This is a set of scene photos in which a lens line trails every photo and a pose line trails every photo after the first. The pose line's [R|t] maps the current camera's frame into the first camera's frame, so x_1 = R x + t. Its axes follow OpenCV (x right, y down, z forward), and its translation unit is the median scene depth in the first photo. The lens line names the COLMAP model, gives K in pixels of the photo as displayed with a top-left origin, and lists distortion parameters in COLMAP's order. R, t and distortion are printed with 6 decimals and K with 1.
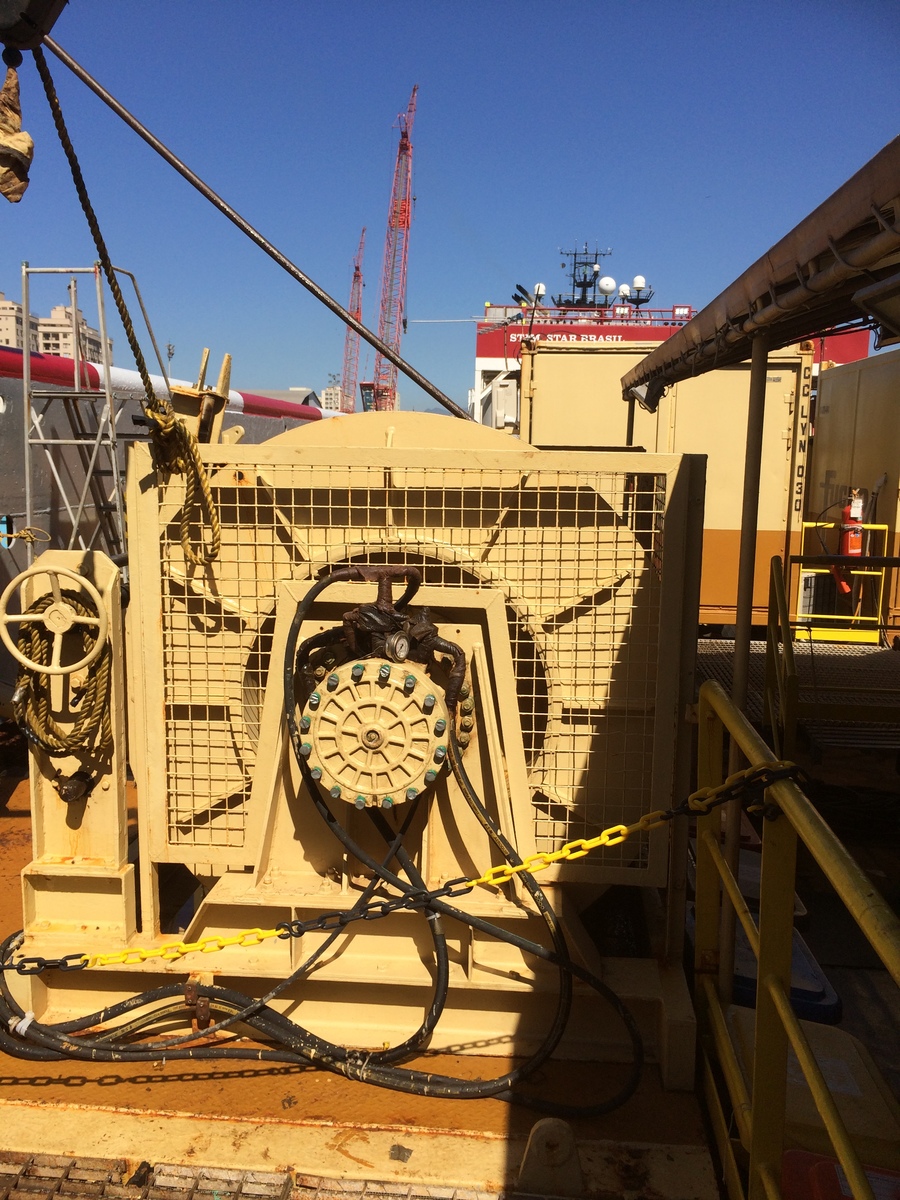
lens RADIAL K [[1009.9, 0, 462.9], [0, 1009.9, 591.9], [0, 0, 1]] dist [0.088444, -0.119001]
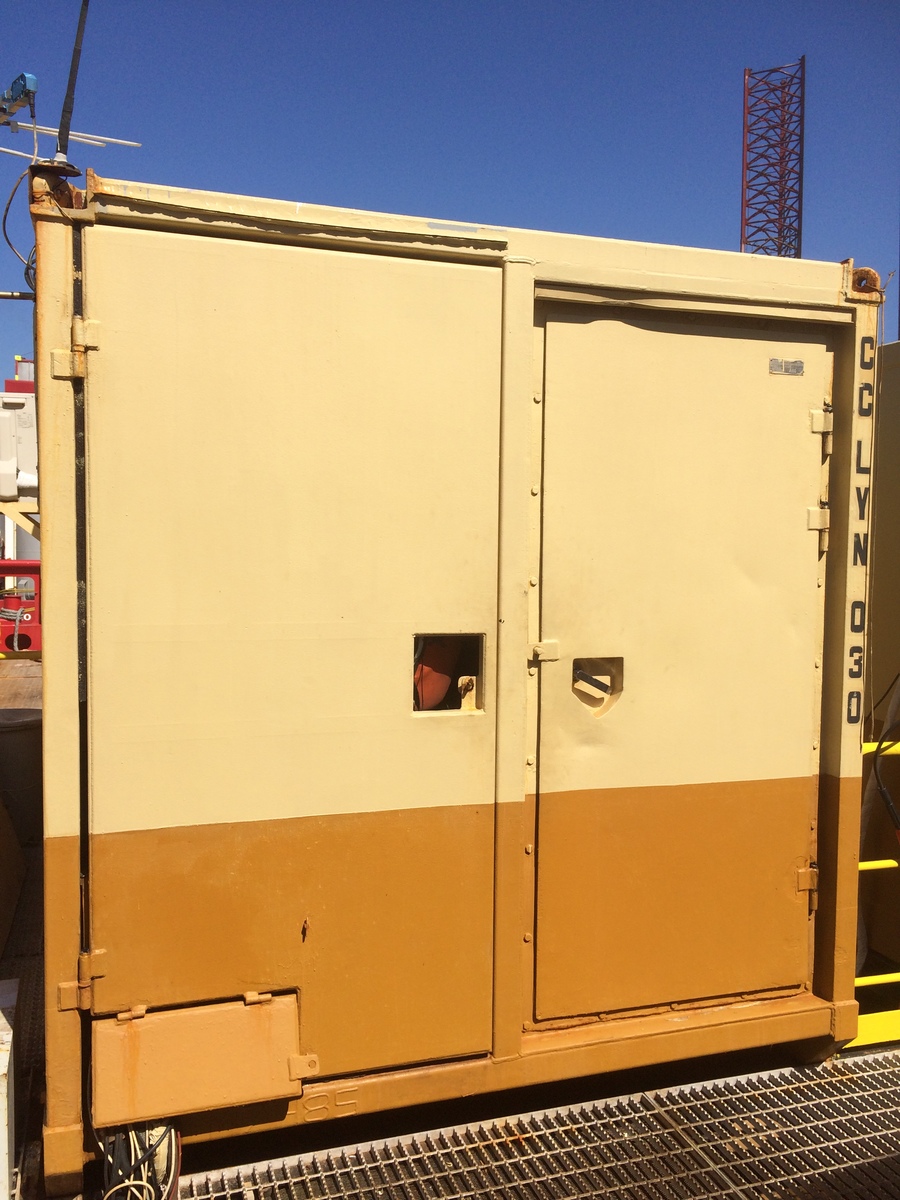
lens RADIAL K [[1031.5, 0, 450.0], [0, 1031.5, 600.0], [0, 0, 1]] dist [0.087150, -0.129470]
pose [[0.918973, -0.029485, 0.393218, 0.042178], [0.058514, 0.996357, -0.062040, -0.097656], [-0.389956, 0.080022, 0.917350, 0.633729]]
